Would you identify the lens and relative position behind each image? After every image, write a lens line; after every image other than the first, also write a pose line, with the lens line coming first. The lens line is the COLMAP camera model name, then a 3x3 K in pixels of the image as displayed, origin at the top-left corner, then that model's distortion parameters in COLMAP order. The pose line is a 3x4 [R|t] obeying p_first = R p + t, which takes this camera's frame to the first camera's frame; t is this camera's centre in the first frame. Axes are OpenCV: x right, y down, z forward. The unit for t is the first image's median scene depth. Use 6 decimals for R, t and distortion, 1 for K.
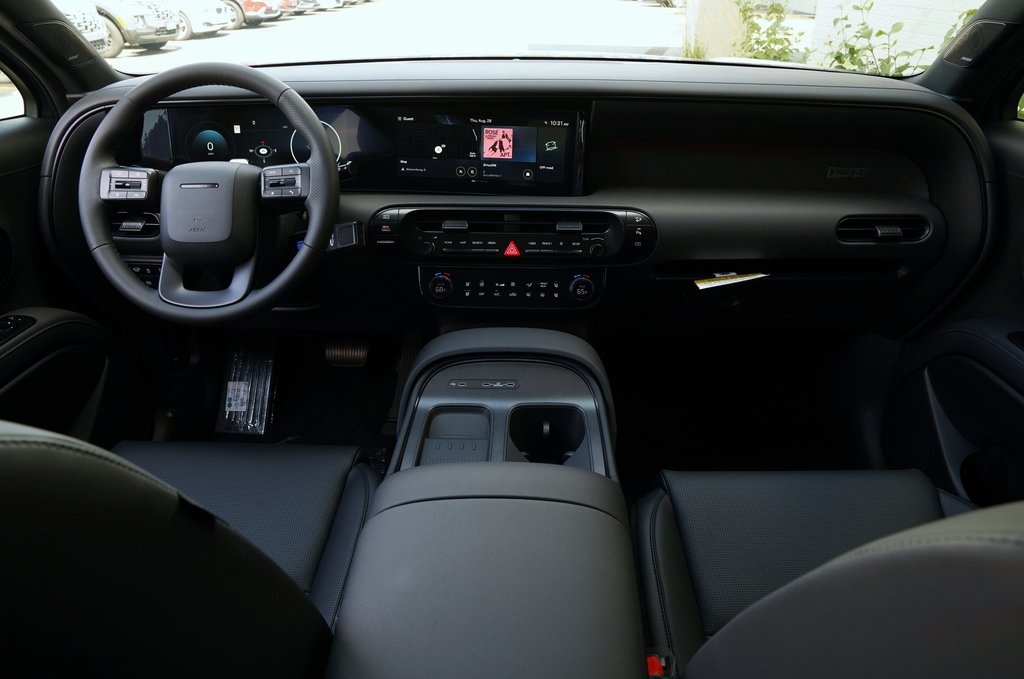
lens RADIAL K [[705.5, 0, 512.0], [0, 705.5, 339.5], [0, 0, 1]] dist [-0.135366, 0.095024]
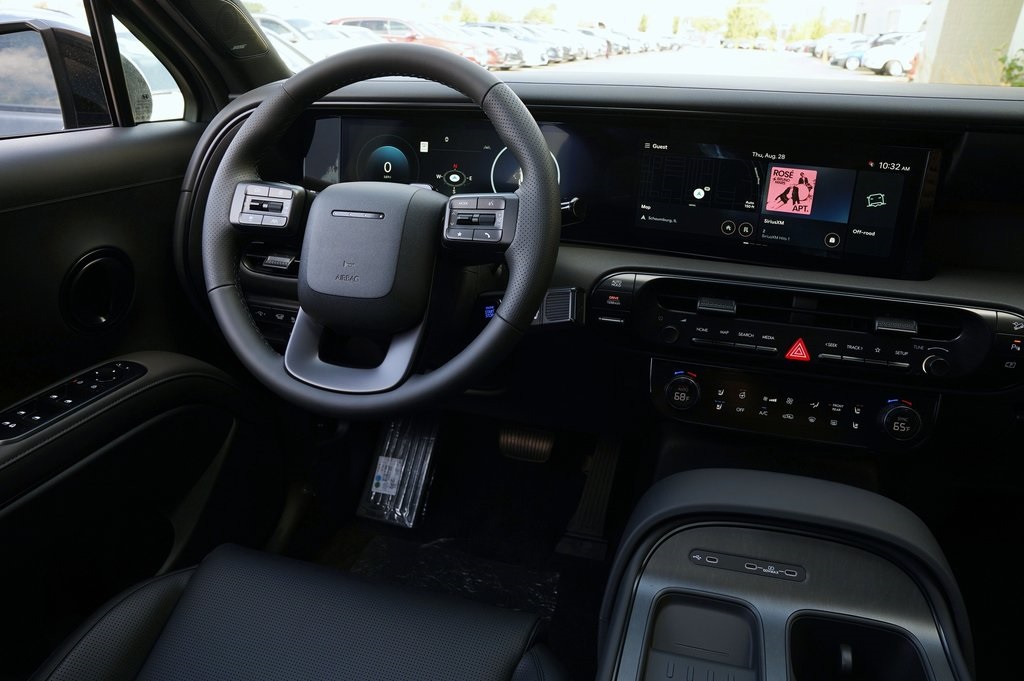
lens RADIAL K [[703.2, 0, 510.1], [0, 703.2, 346.0], [0, 0, 1]] dist [-0.133089, 0.090479]
pose [[0.964432, 0.109812, -0.240444, -0.106198], [-0.126333, 0.990497, -0.054366, -0.062957], [0.232189, 0.082808, 0.969139, 0.310701]]
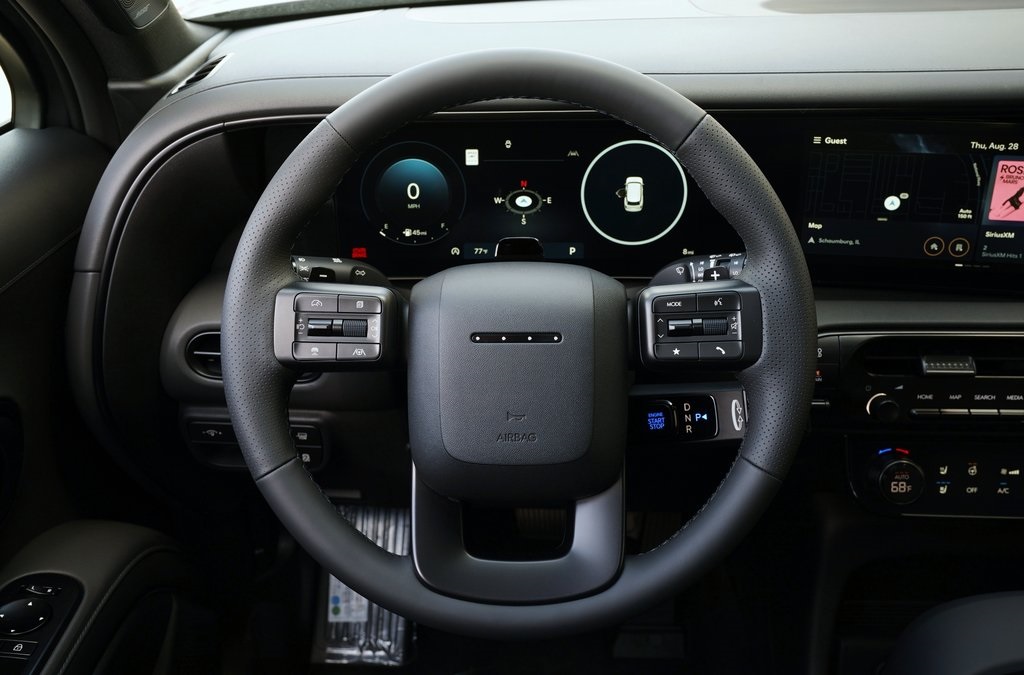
lens RADIAL K [[1019.0, 0, 512.0], [0, 1019.0, 337.5], [0, 0, 1]] dist [-0.020268, 0.145592]
pose [[0.999945, -0.010342, 0.001478, -0.383587], [0.010302, 0.999643, 0.024653, -0.200991], [-0.001733, -0.024636, 0.999695, 0.281349]]
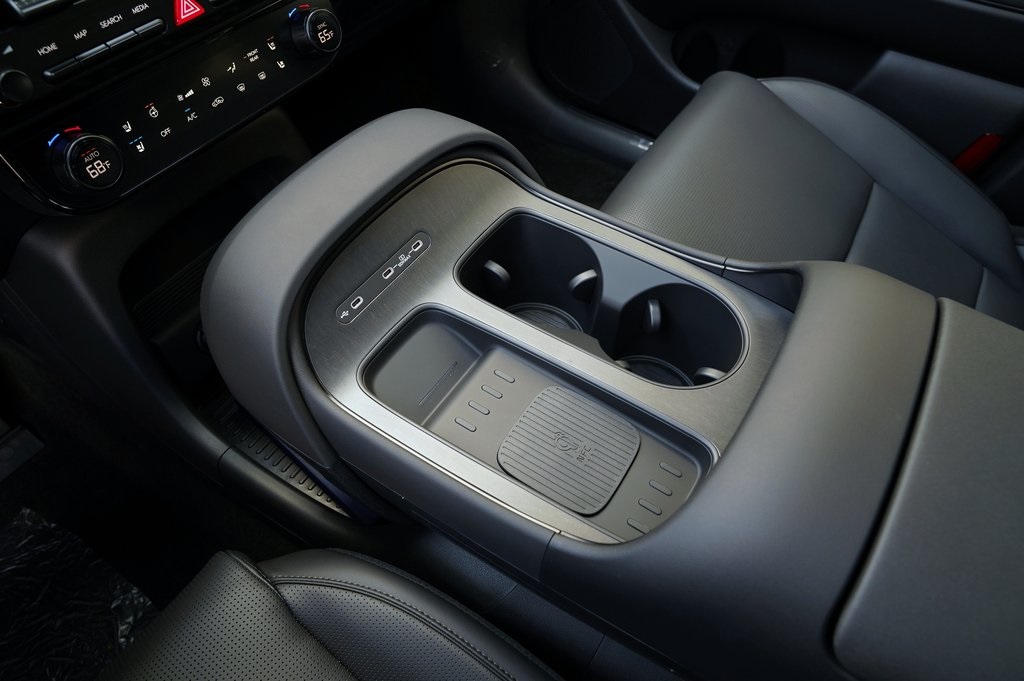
lens RADIAL K [[703.2, 0, 510.1], [0, 703.2, 346.0], [0, 0, 1]] dist [-0.133089, 0.090479]
pose [[0.515240, -0.651811, 0.556480, -0.272853], [0.353041, 0.753070, 0.555201, -0.129678], [-0.780955, -0.089601, 0.618127, 0.555164]]
